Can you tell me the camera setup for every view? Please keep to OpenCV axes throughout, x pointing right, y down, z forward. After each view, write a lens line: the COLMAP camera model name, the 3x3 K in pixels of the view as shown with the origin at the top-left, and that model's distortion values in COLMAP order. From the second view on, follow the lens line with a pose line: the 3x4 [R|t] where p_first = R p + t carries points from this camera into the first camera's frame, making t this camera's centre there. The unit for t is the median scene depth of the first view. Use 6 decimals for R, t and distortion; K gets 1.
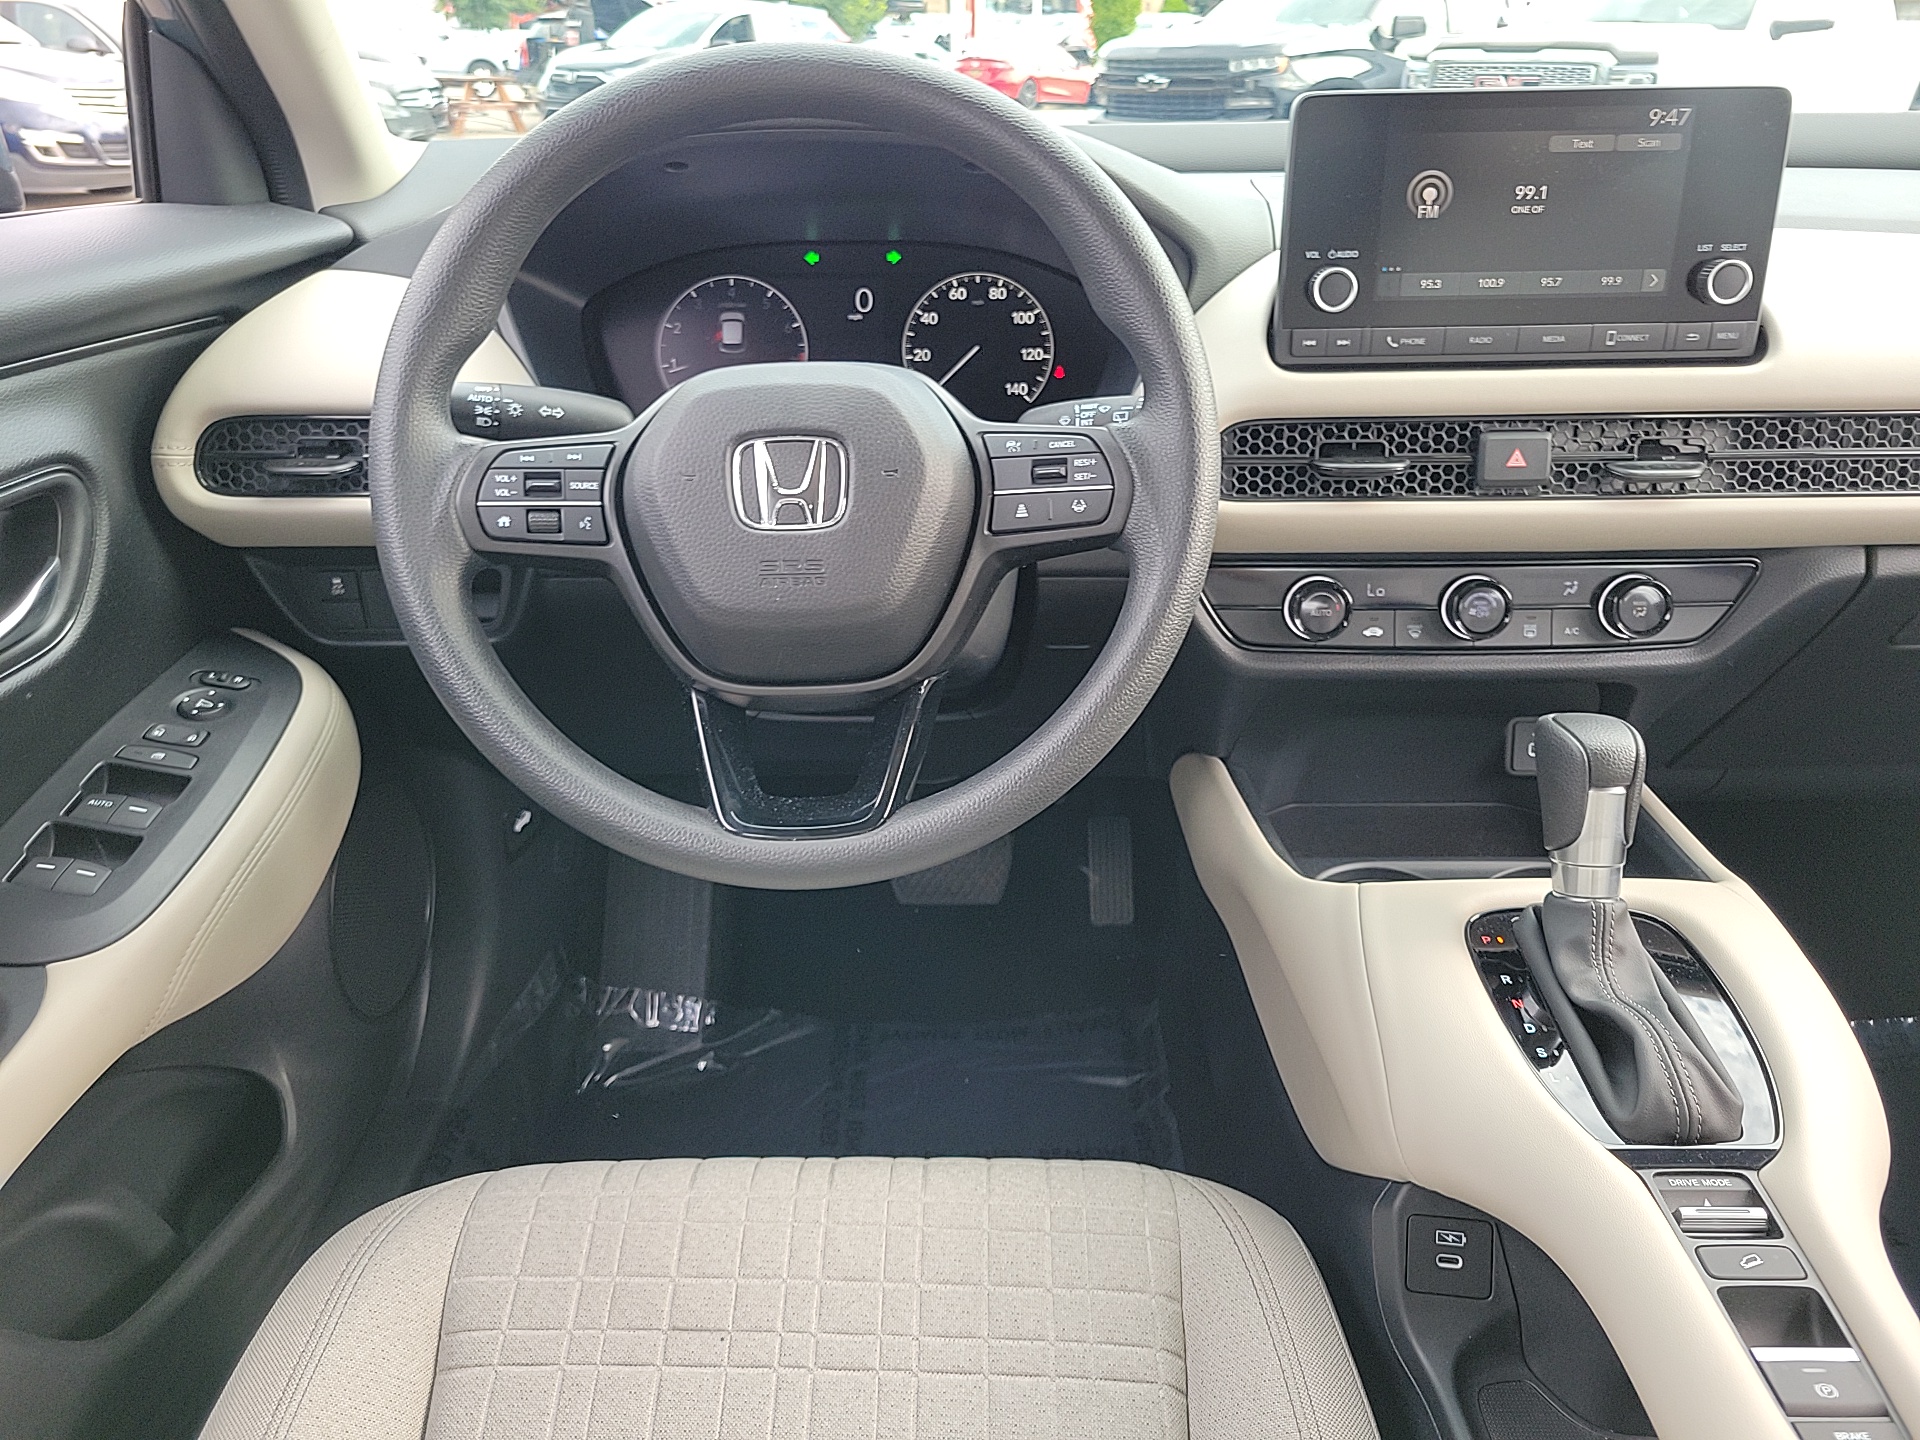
lens RADIAL K [[1472.9, 0, 961.4], [0, 1472.9, 685.2], [0, 0, 1]] dist [0.035340, -0.023007]
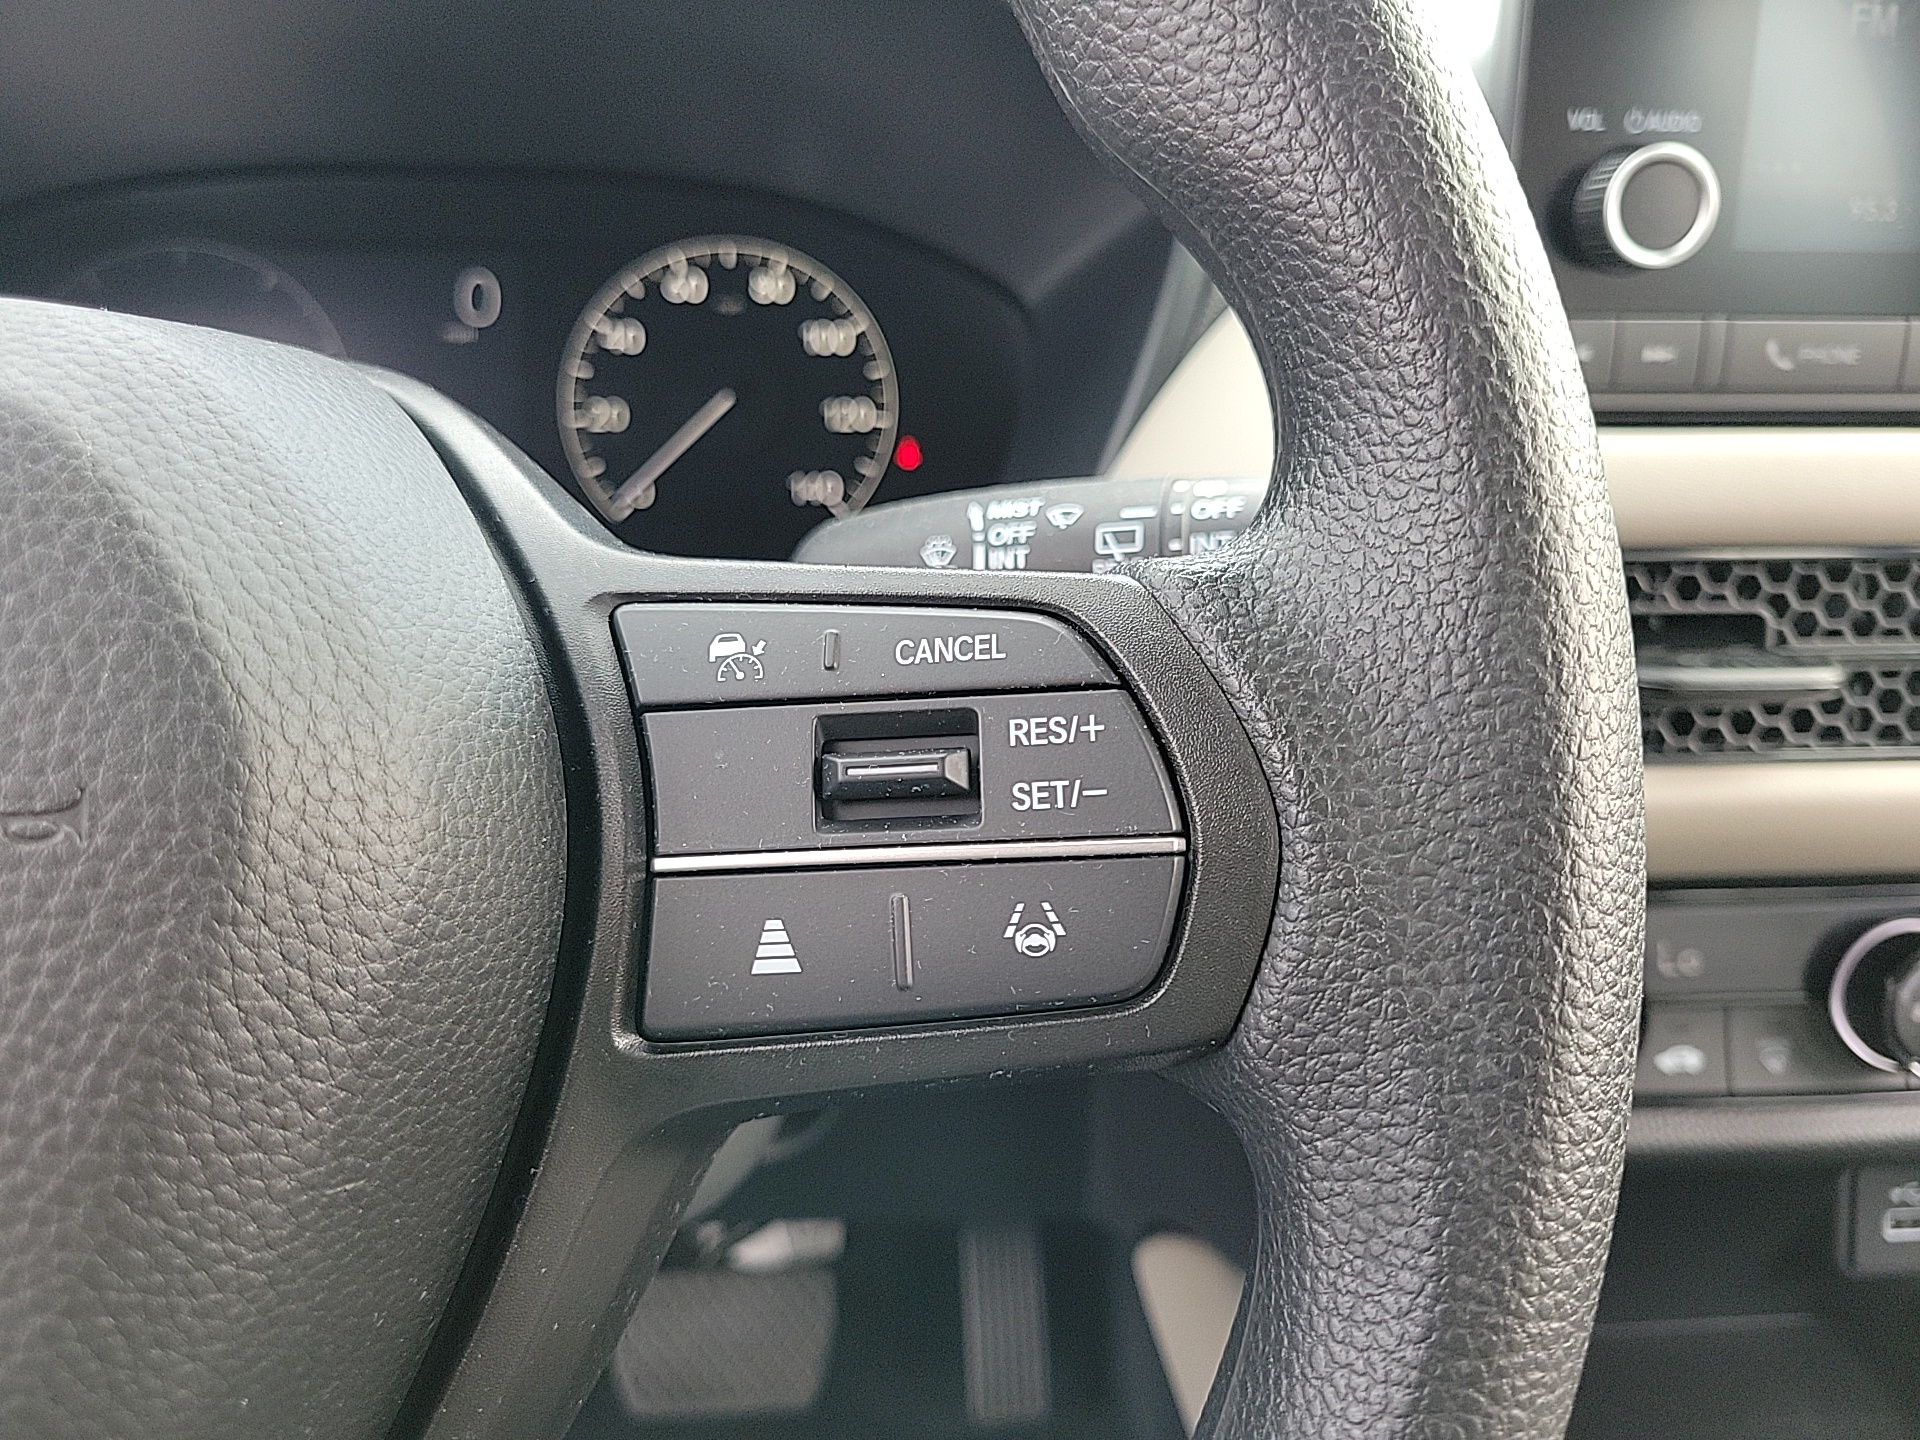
lens RADIAL K [[1472.9, 0, 941.5], [0, 1472.9, 701.3], [0, 0, 1]] dist [0.035340, -0.023007]
pose [[0.995321, -0.009356, 0.096165, 0.037798], [0.017444, 0.996346, -0.083608, -0.114916], [-0.095031, 0.084894, 0.991848, 0.652784]]
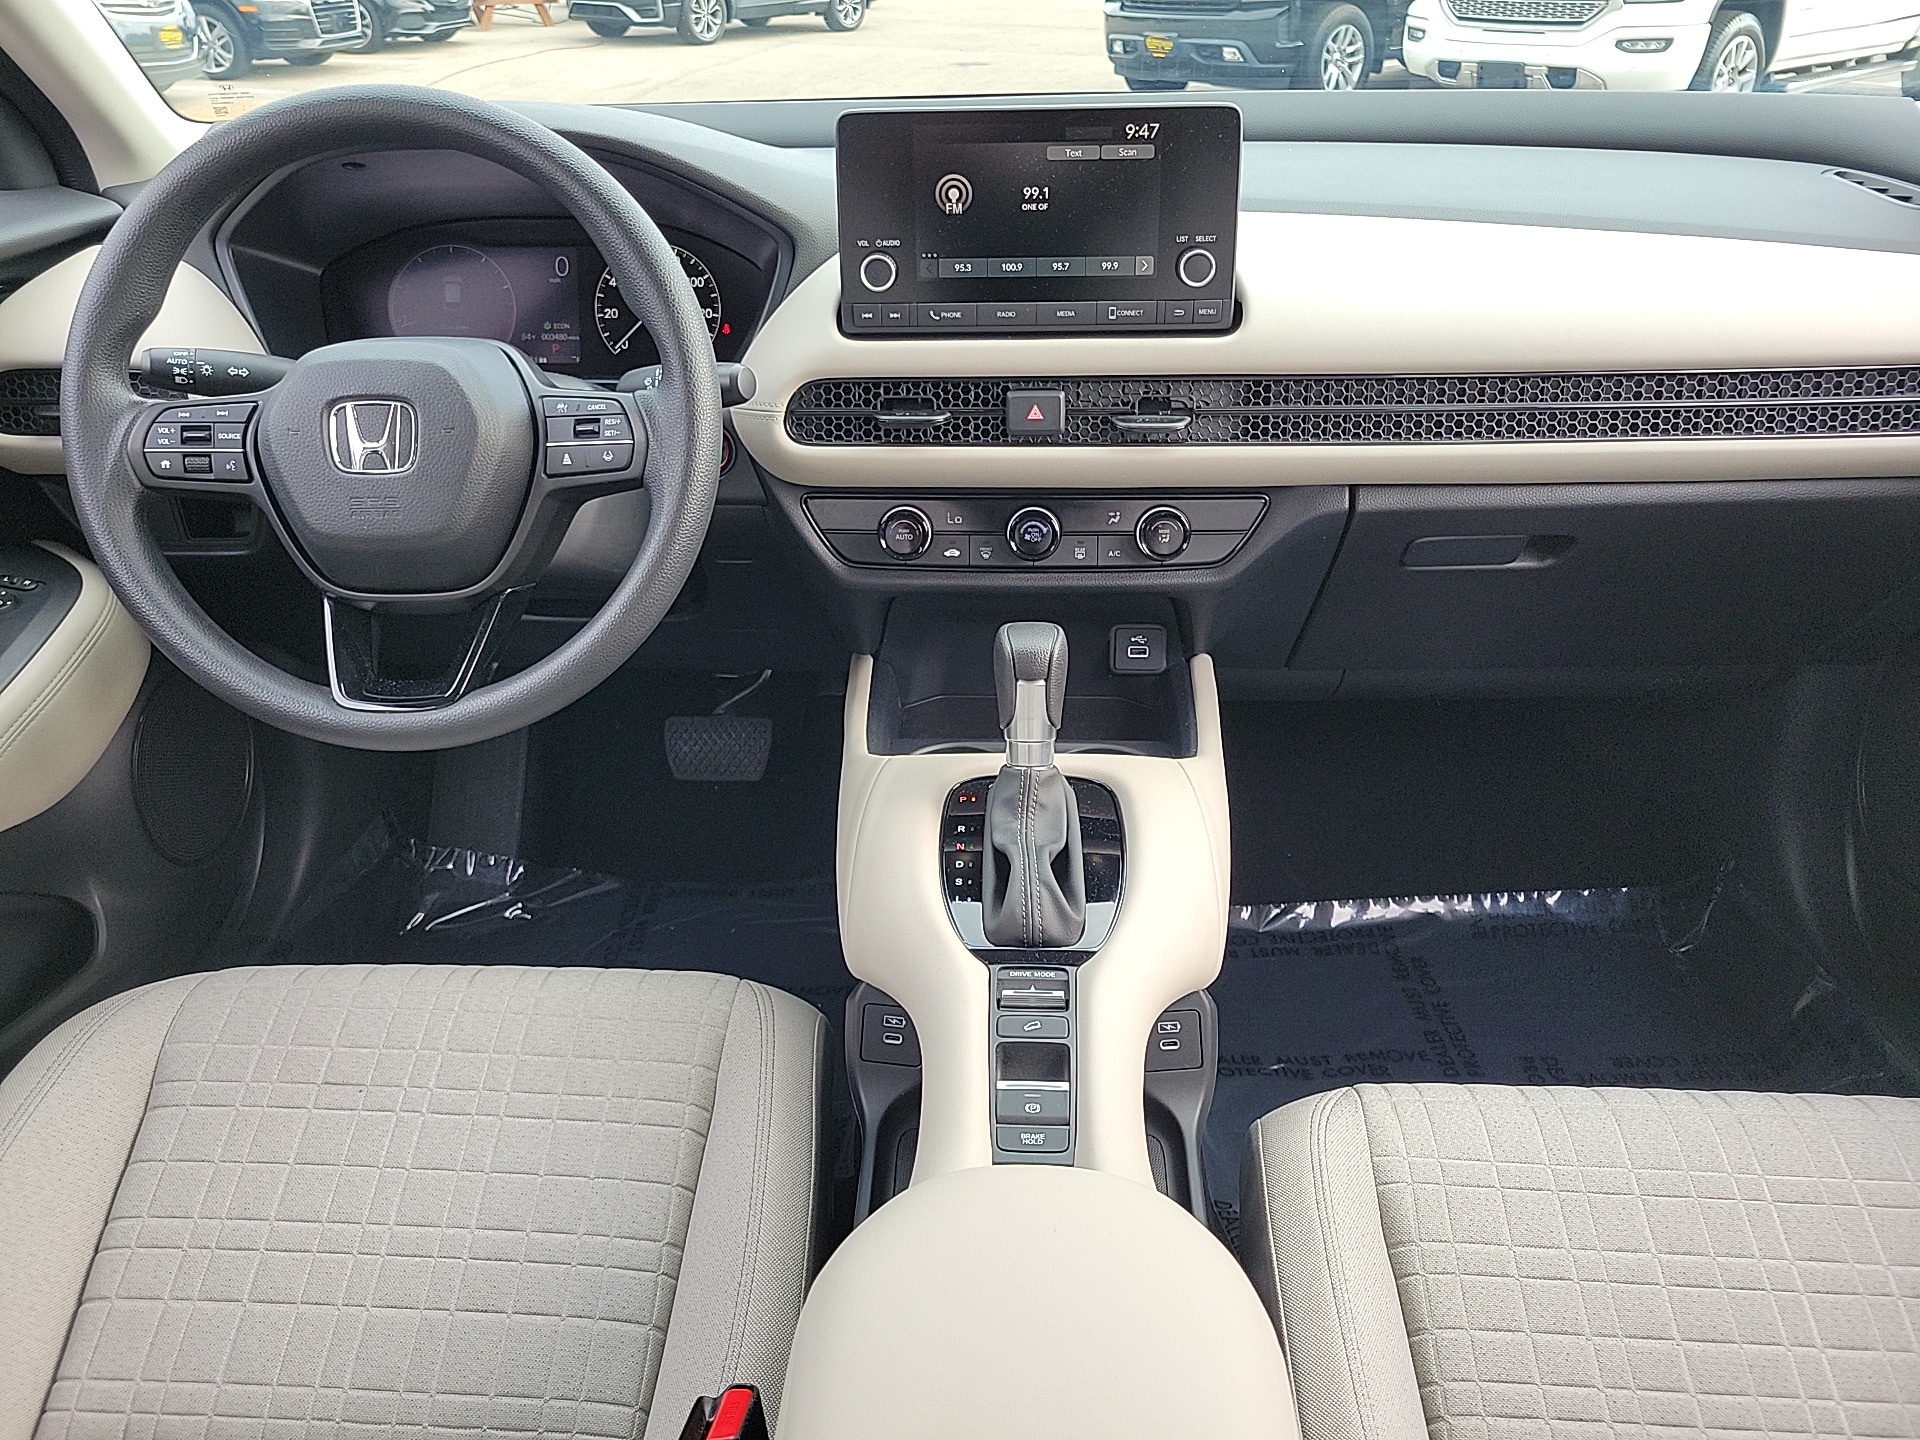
lens RADIAL K [[1472.9, 0, 964.2], [0, 1472.9, 689.3], [0, 0, 1]] dist [0.035340, -0.023007]
pose [[0.999193, 0.012131, -0.038287, 0.368315], [-0.009408, 0.997466, 0.070513, -0.010803], [0.039046, -0.070096, 0.996776, -0.233411]]
